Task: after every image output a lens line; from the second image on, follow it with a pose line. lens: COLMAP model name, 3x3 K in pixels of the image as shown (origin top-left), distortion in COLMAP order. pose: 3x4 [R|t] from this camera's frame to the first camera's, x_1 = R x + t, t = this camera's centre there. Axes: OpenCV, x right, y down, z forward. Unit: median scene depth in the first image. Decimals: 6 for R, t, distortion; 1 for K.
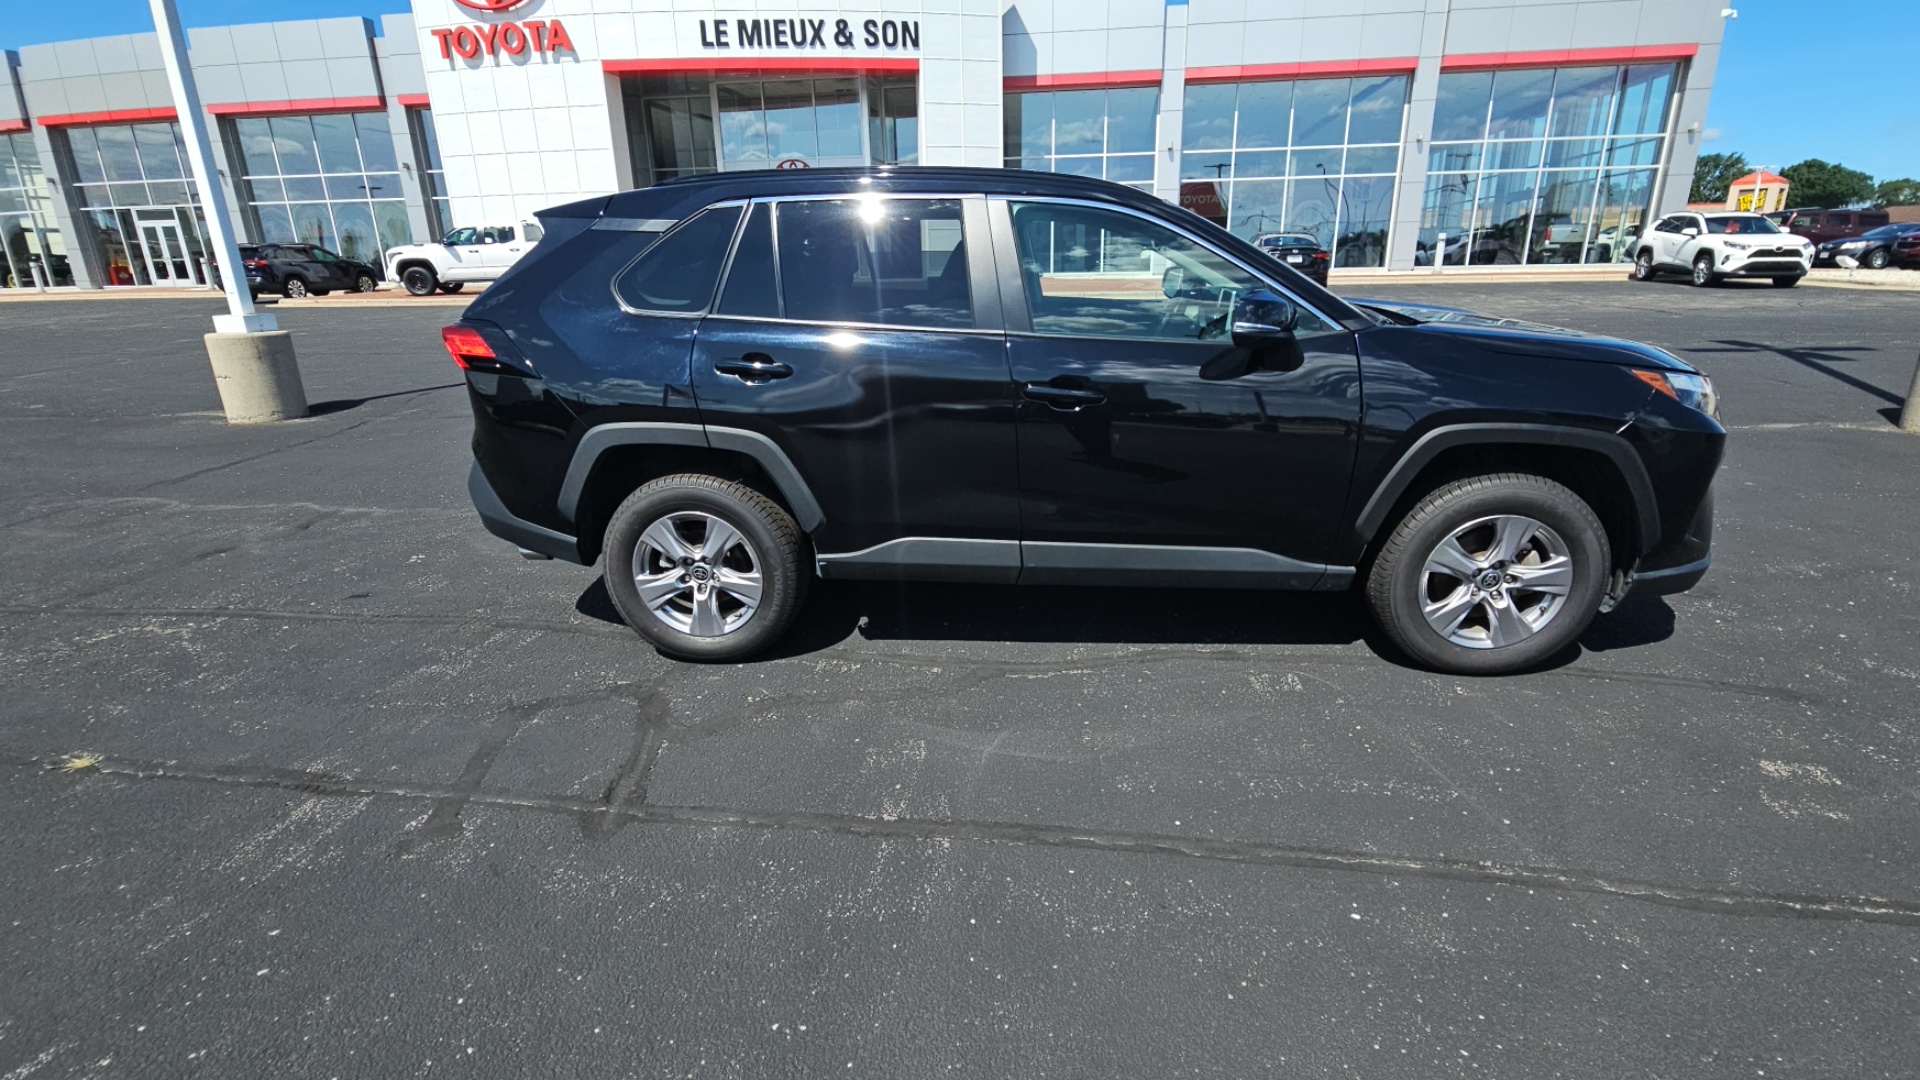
lens RADIAL K [[860.6, 0, 977.5], [0, 860.6, 534.4], [0, 0, 1]] dist [0.009225, -0.007645]
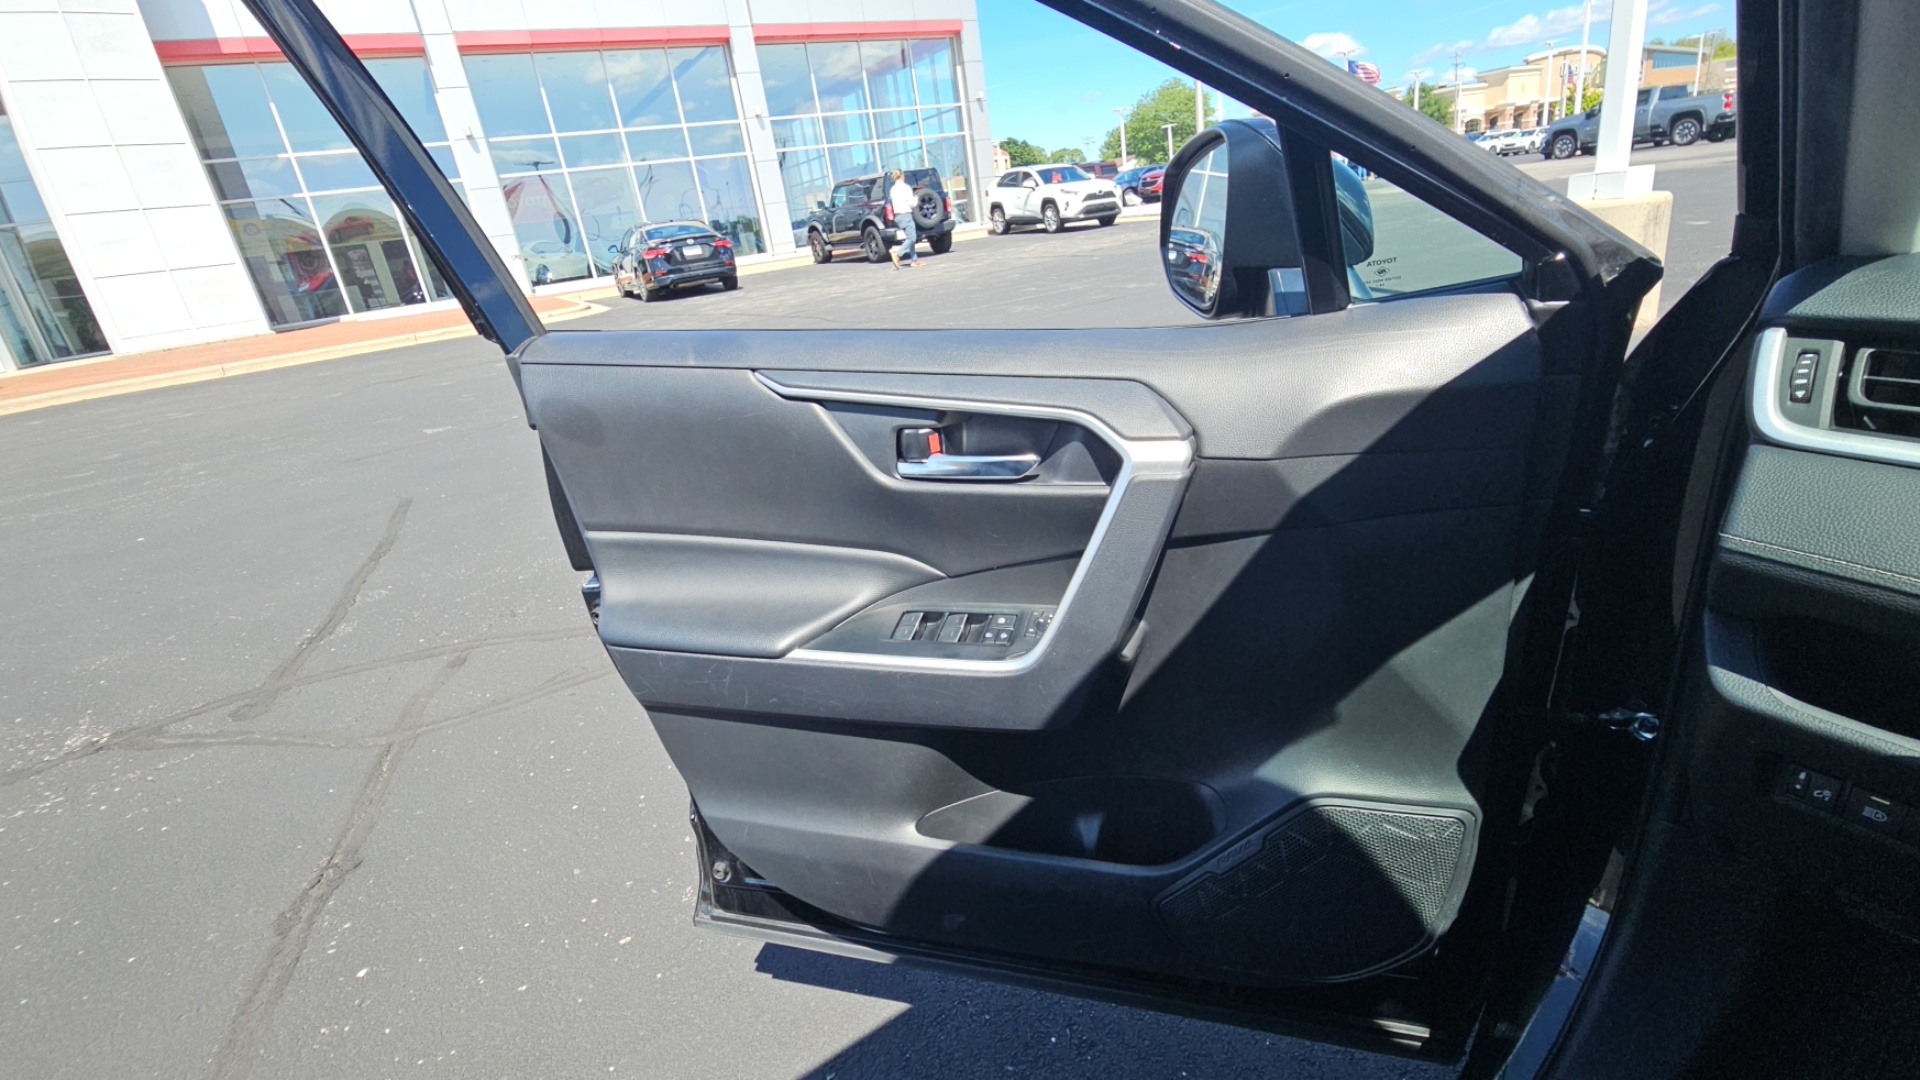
lens RADIAL K [[860.6, 0, 983.7], [0, 860.6, 539.8], [0, 0, 1]] dist [0.009225, -0.007645]
pose [[0.759271, -0.308762, 0.572864, 0.024315], [0.306711, 0.946164, 0.103450, -0.058269], [-0.573965, 0.097157, 0.813096, 0.197106]]
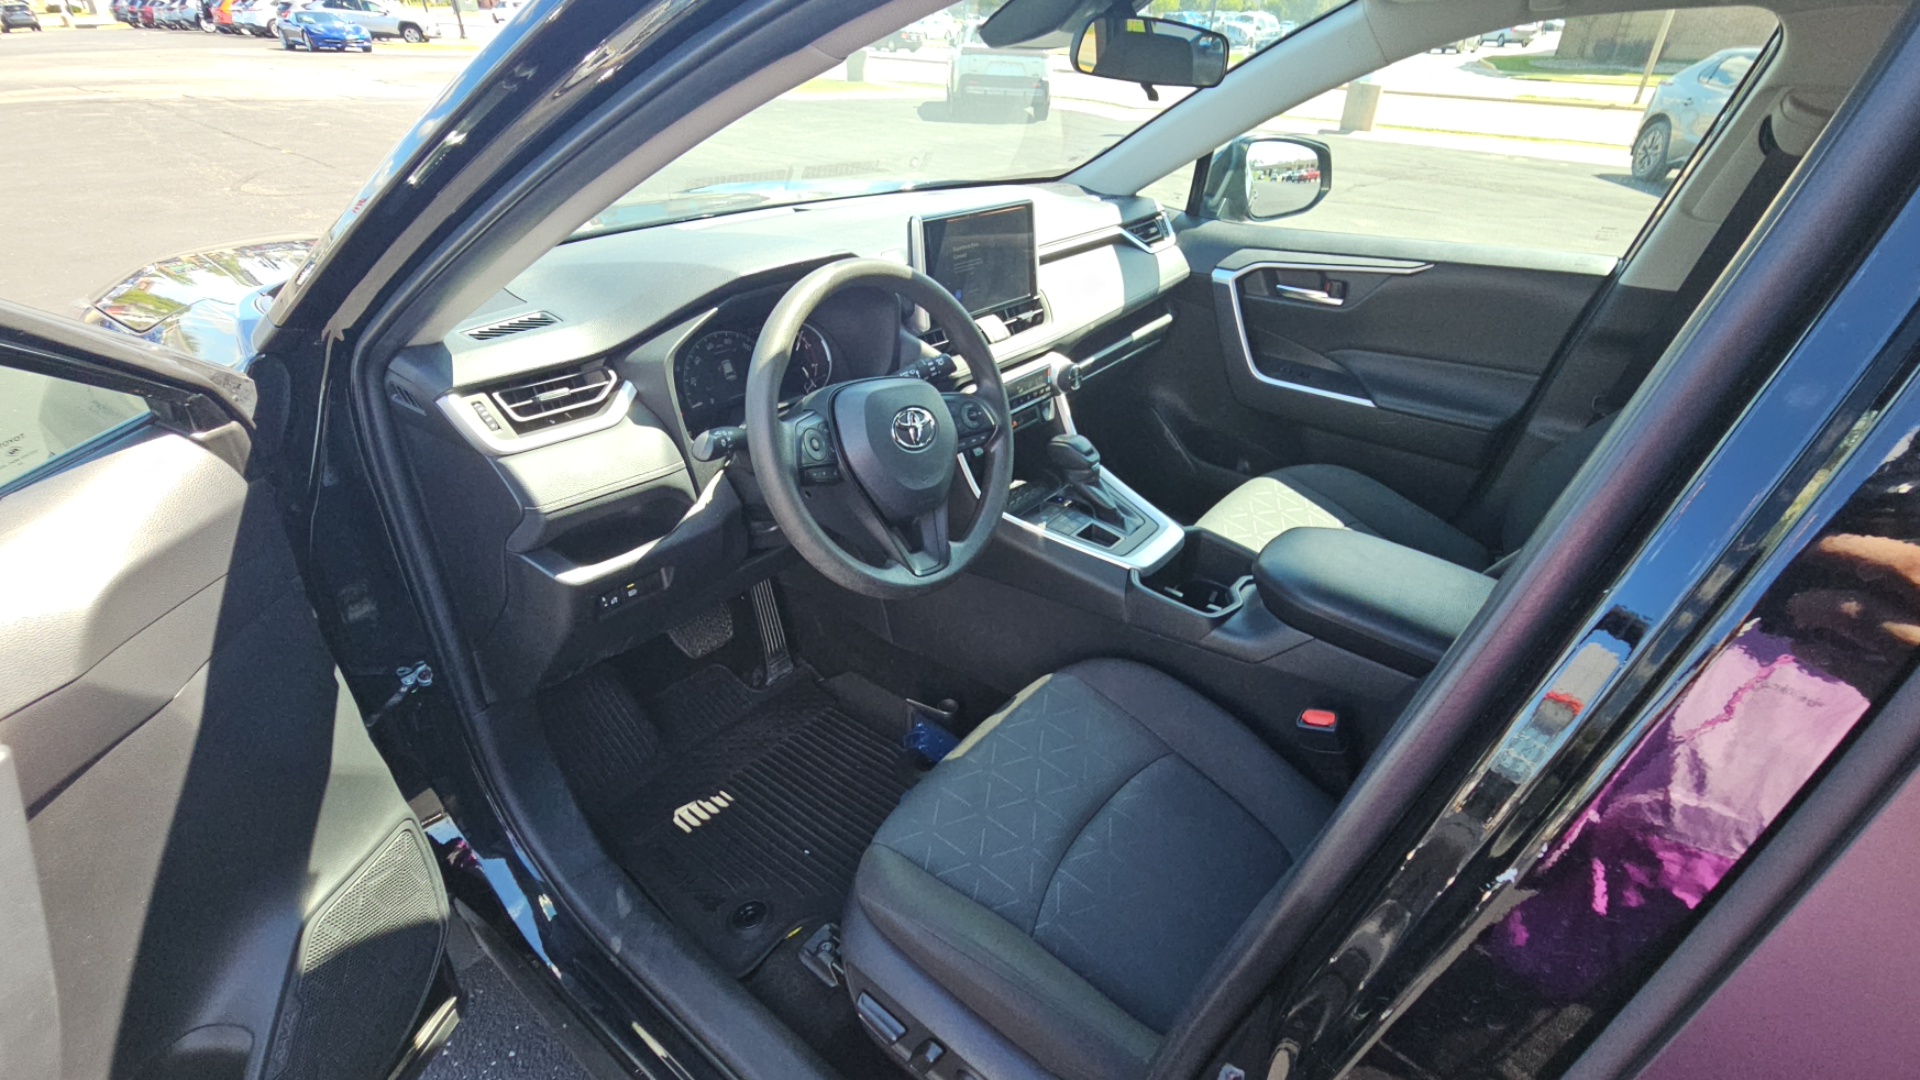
lens RADIAL K [[860.6, 0, 976.8], [0, 860.6, 540.0], [0, 0, 1]] dist [0.009225, -0.007645]
pose [[-0.841130, -0.281726, 0.461661, 0.016315], [0.159055, 0.687004, 0.709033, -0.074511], [-0.516916, 0.669818, -0.533049, 0.216885]]
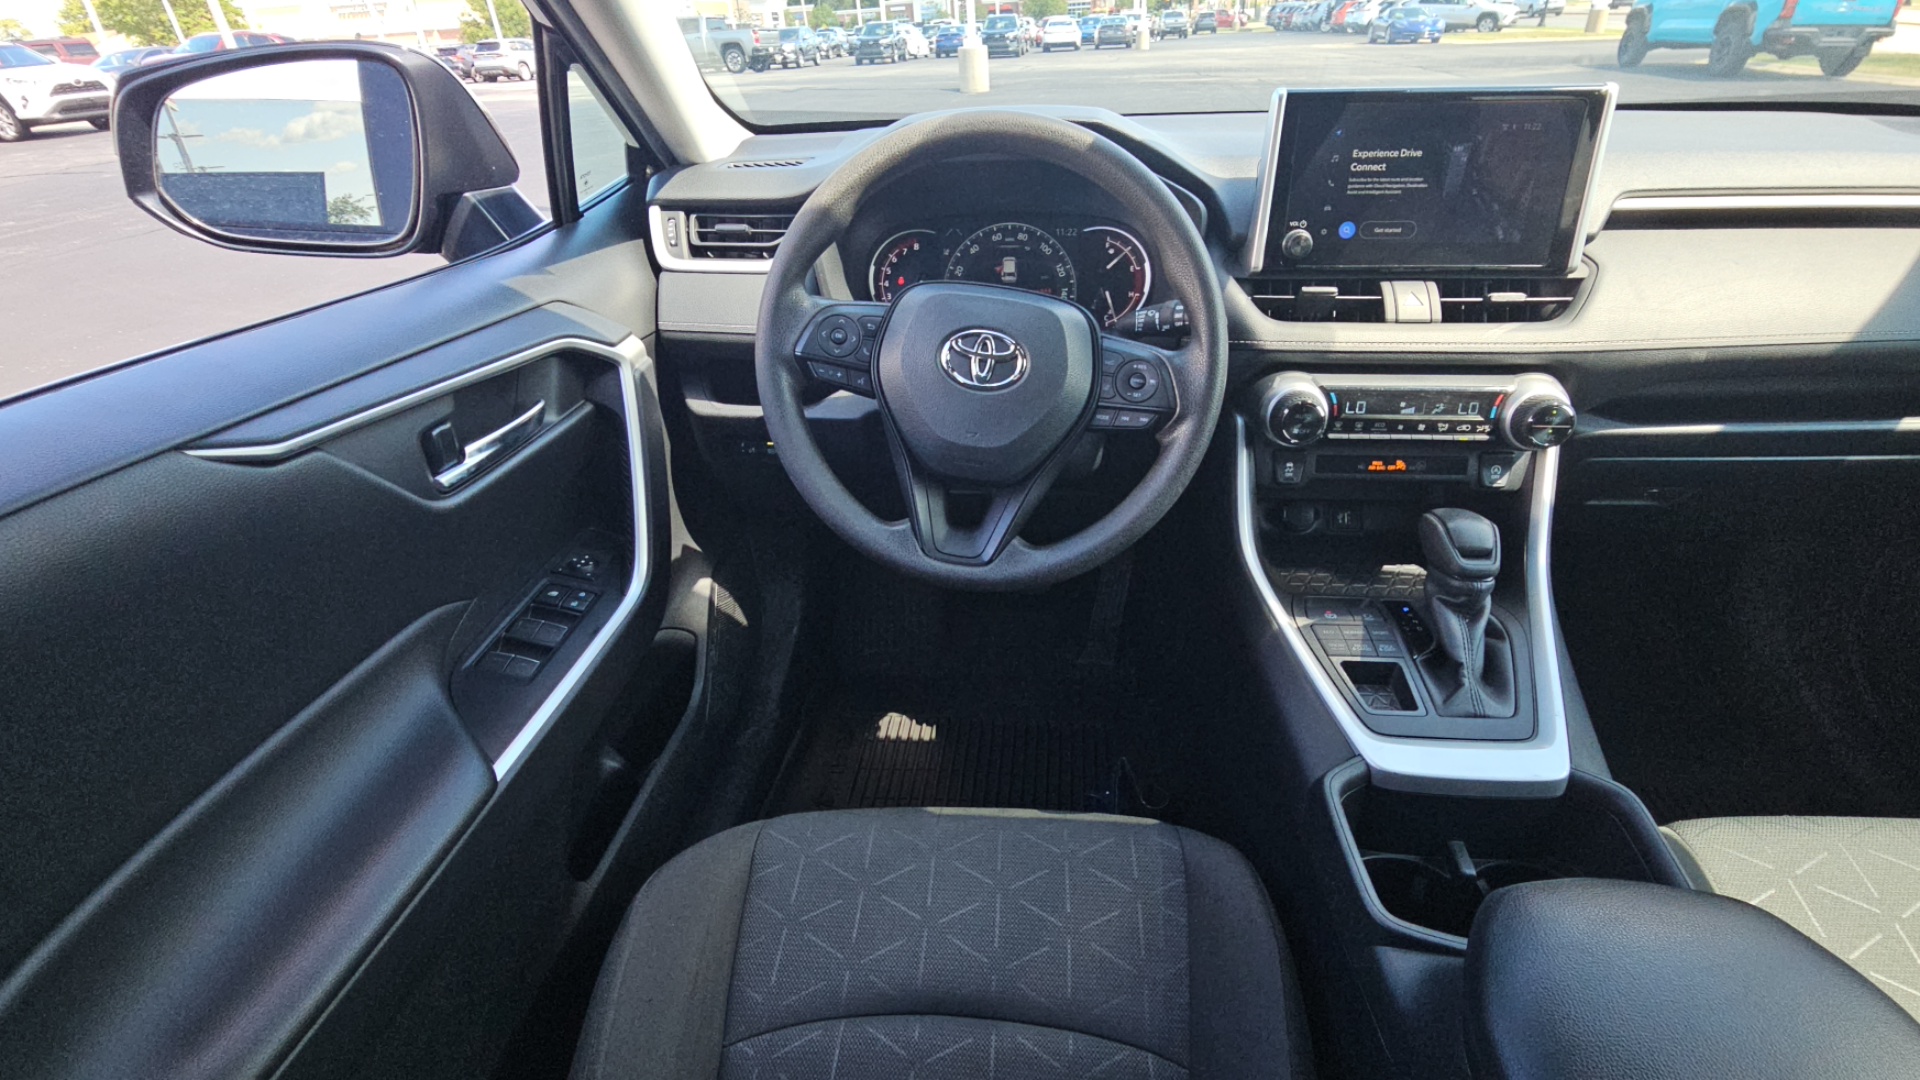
lens RADIAL K [[860.6, 0, 976.2], [0, 860.6, 539.8], [0, 0, 1]] dist [0.009225, -0.007645]
pose [[-0.003548, -0.497609, 0.867394, 0.010408], [0.352505, 0.811098, 0.466755, -0.055482], [-0.935803, 0.307417, 0.172532, 0.185717]]
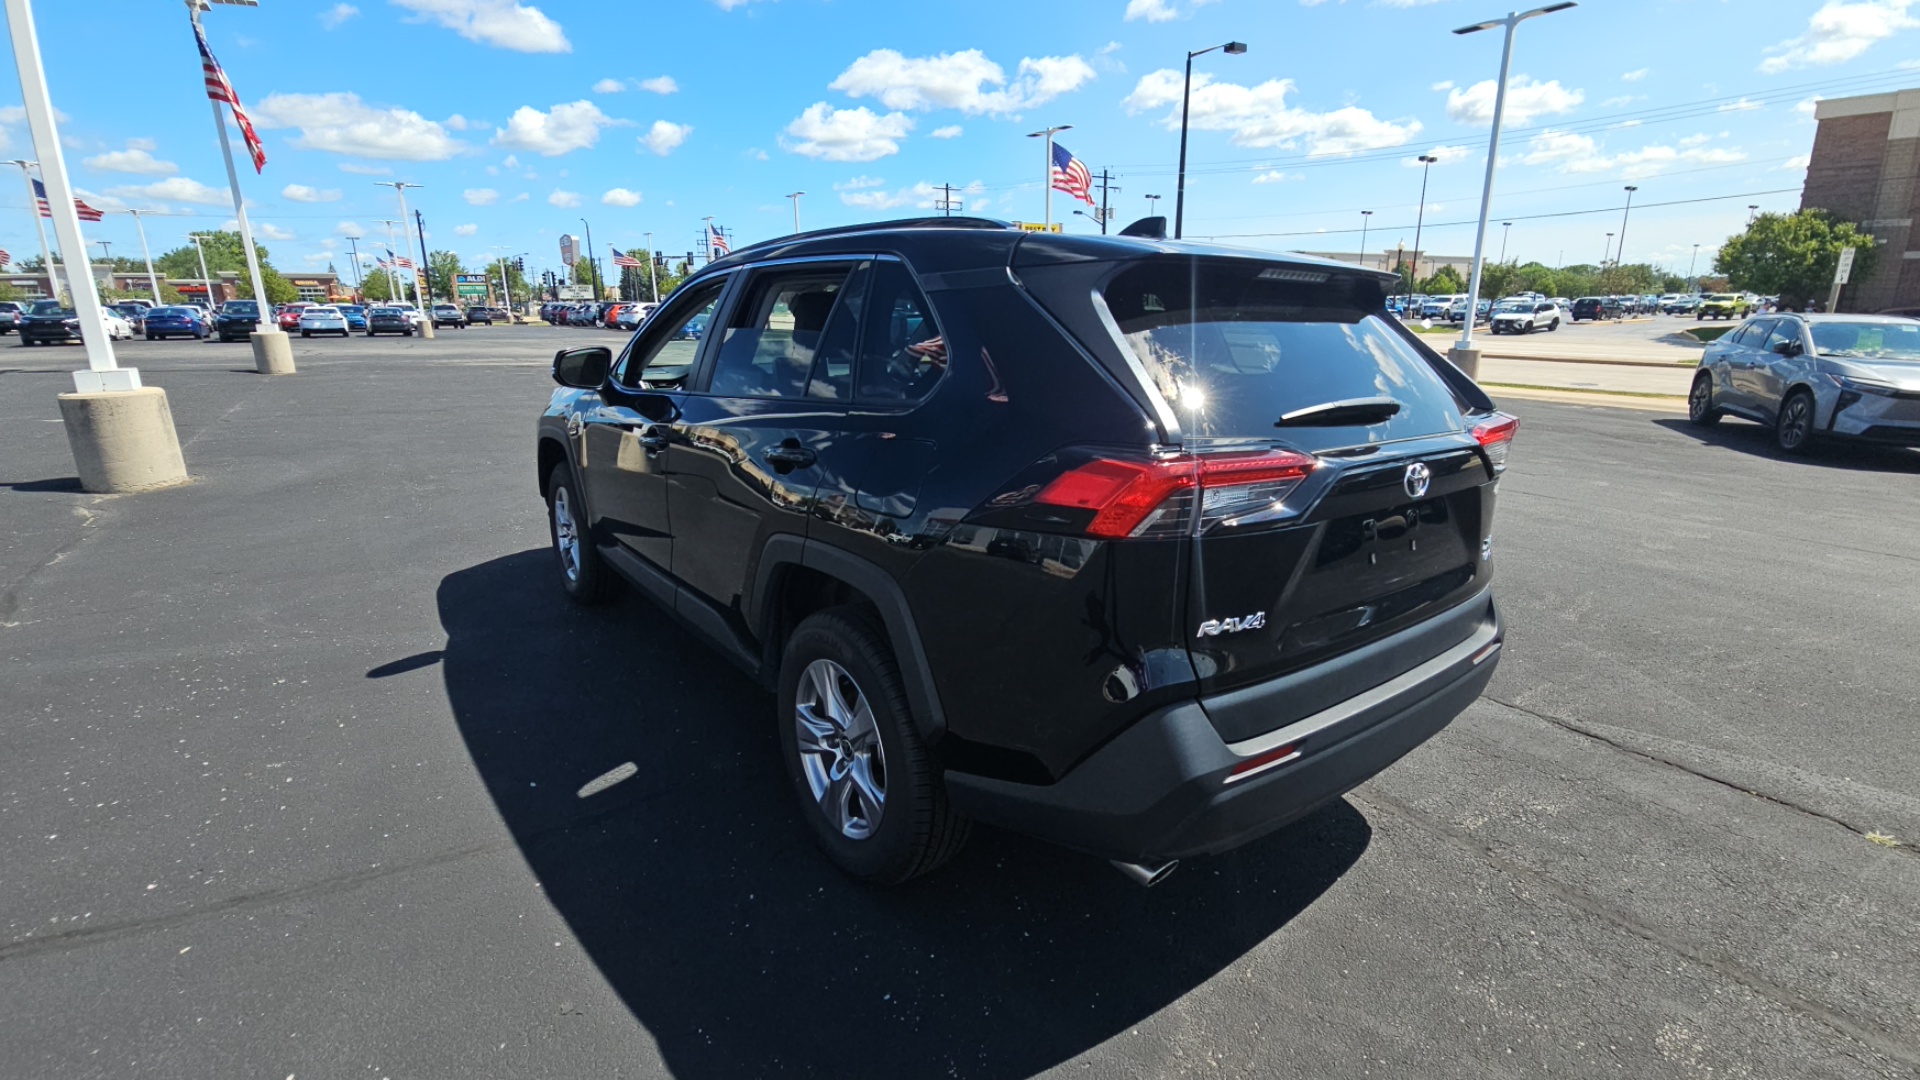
lens RADIAL K [[860.6, 0, 980.7], [0, 860.6, 538.1], [0, 0, 1]] dist [0.009225, -0.007645]
pose [[-0.685348, -0.174253, 0.707060, -0.126149], [0.234643, 0.866322, 0.440941, -0.089635], [-0.689377, 0.468105, -0.552845, 0.269290]]
